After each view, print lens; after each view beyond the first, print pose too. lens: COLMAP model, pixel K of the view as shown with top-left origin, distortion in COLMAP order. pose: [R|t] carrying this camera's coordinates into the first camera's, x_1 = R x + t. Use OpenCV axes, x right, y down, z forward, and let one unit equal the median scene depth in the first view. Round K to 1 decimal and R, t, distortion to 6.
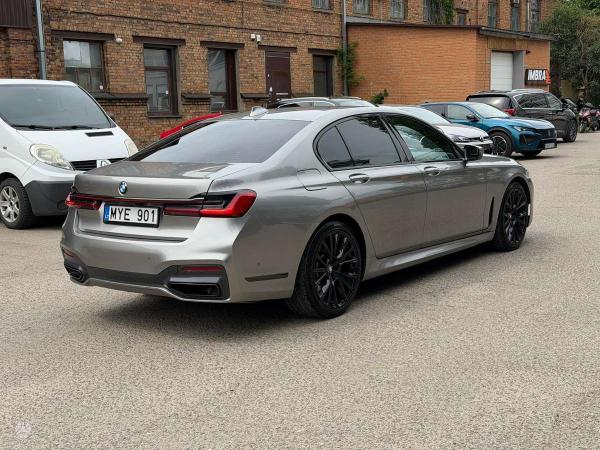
lens RADIAL K [[852.2, 0, 298.9], [0, 852.2, 227.2], [0, 0, 1]] dist [0.093274, 0.000000]
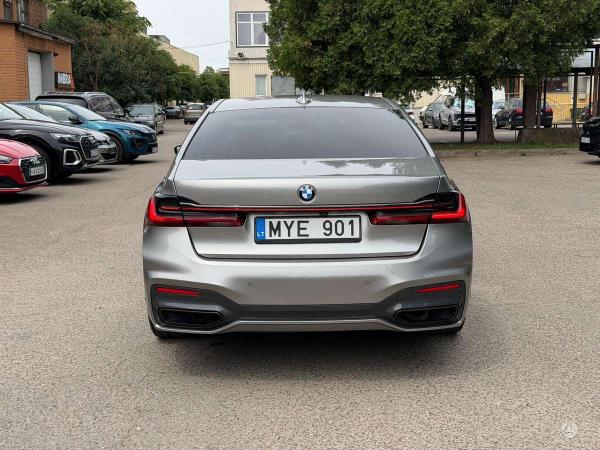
lens RADIAL K [[852.2, 0, 299.3], [0, 852.2, 225.9], [0, 0, 1]] dist [0.093274, 0.000000]
pose [[0.789709, -0.061565, 0.610385, -0.641318], [0.068259, 0.997592, 0.012307, -0.025961], [-0.609672, 0.031945, 0.792010, 0.403809]]
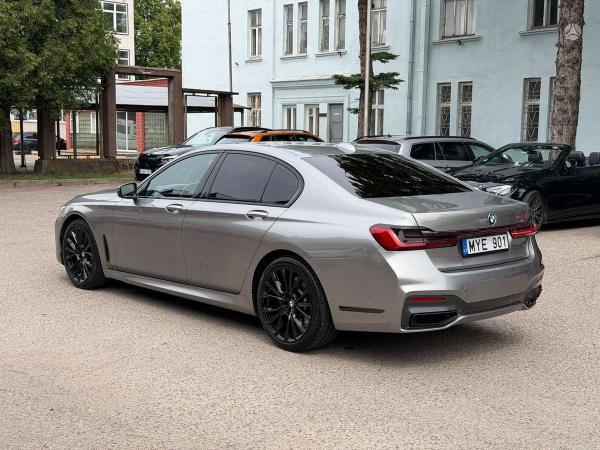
lens RADIAL K [[852.2, 0, 299.0], [0, 852.2, 224.7], [0, 0, 1]] dist [0.093274, 0.000000]
pose [[0.177283, -0.071003, 0.981595, -1.228576], [0.116183, 0.991930, 0.050767, -0.114651], [-0.977278, 0.105044, 0.184102, 1.002258]]
